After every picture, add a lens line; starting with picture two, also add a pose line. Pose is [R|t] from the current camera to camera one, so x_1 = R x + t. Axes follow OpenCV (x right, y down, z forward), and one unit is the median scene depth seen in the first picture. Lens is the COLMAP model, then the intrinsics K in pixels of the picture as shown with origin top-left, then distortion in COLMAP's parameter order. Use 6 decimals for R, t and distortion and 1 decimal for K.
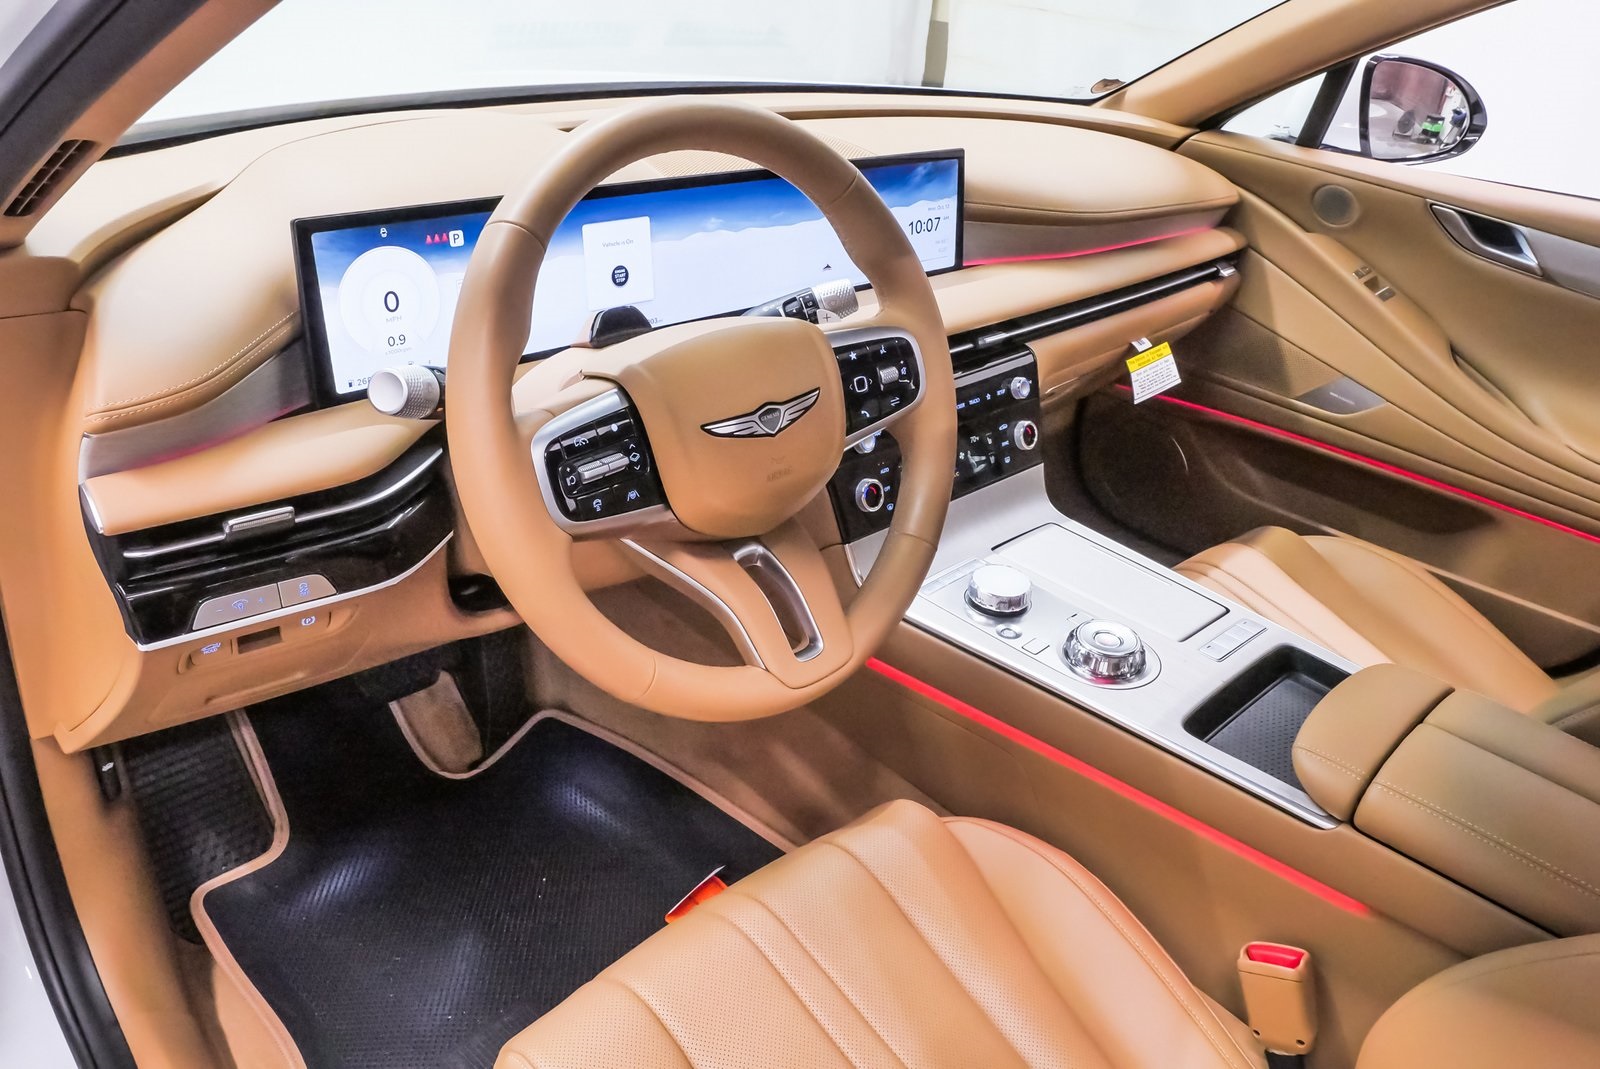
lens RADIAL K [[1155.6, 0, 793.1], [0, 1155.6, 543.8], [0, 0, 1]] dist [-0.055678, 0.025491]
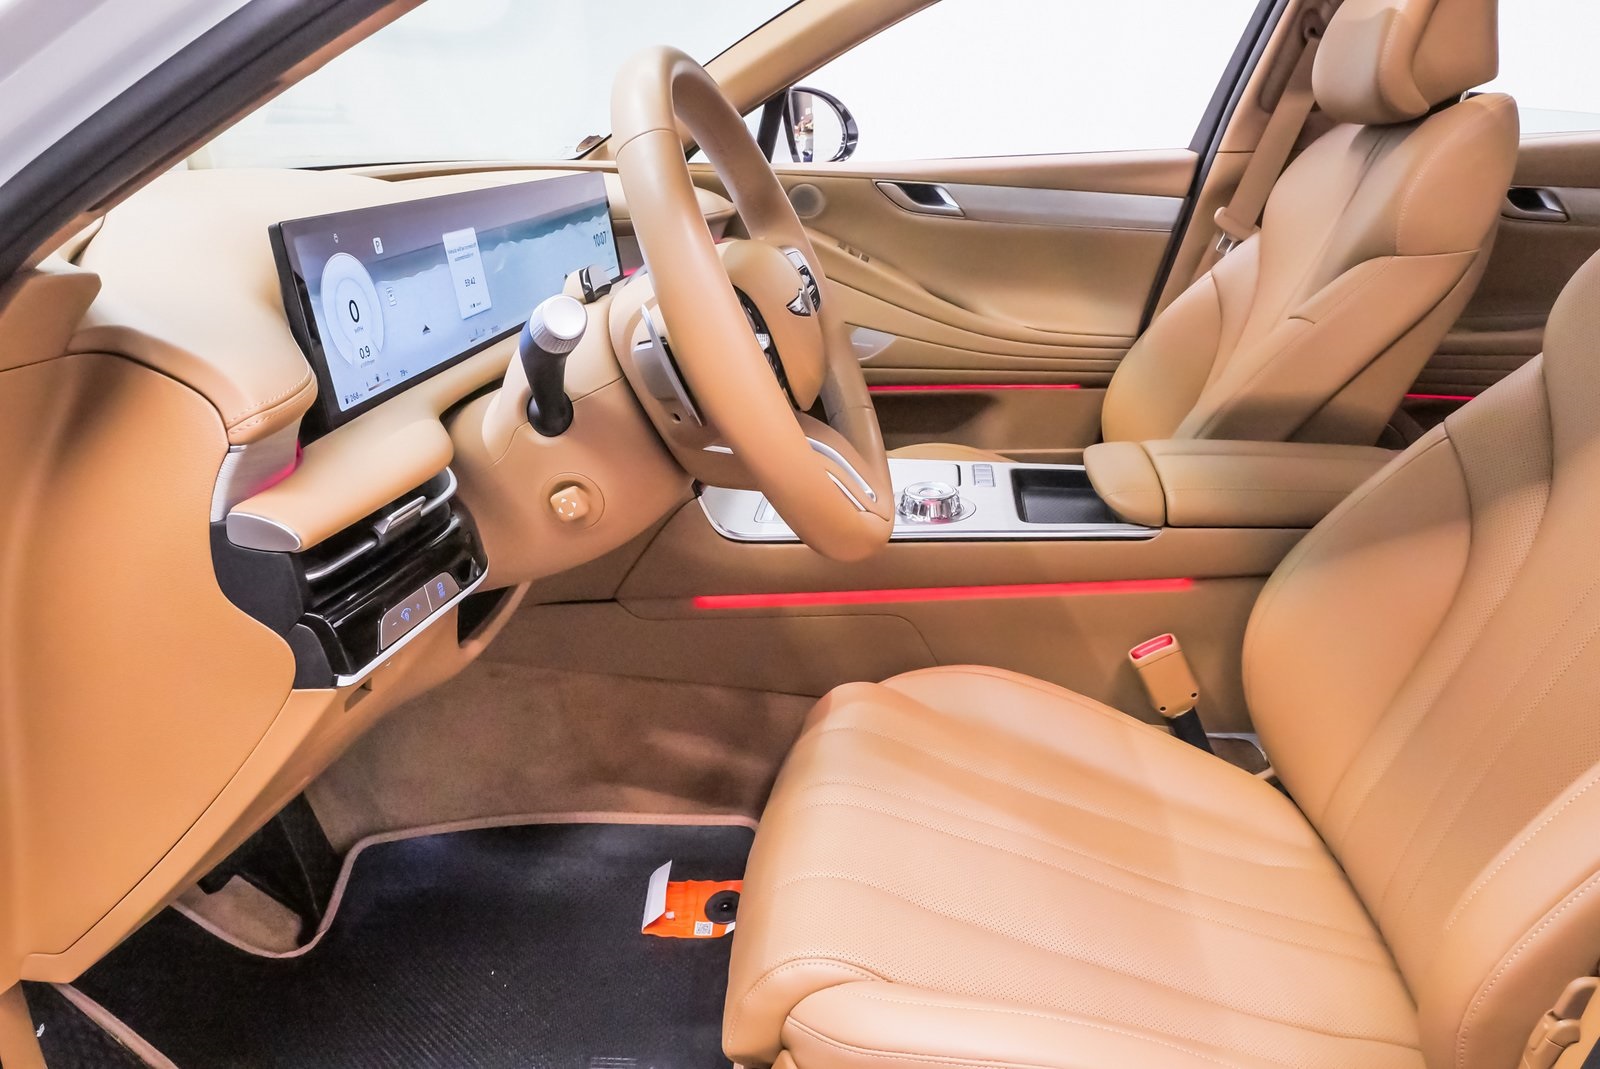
lens RADIAL K [[1155.6, 0, 793.1], [0, 1155.6, 543.8], [0, 0, 1]] dist [-0.055678, 0.025491]
pose [[0.773104, -0.304653, 0.556325, -0.506804], [0.372272, 0.928079, -0.009100, 0.085153], [-0.513541, 0.214139, 0.830915, 0.055626]]
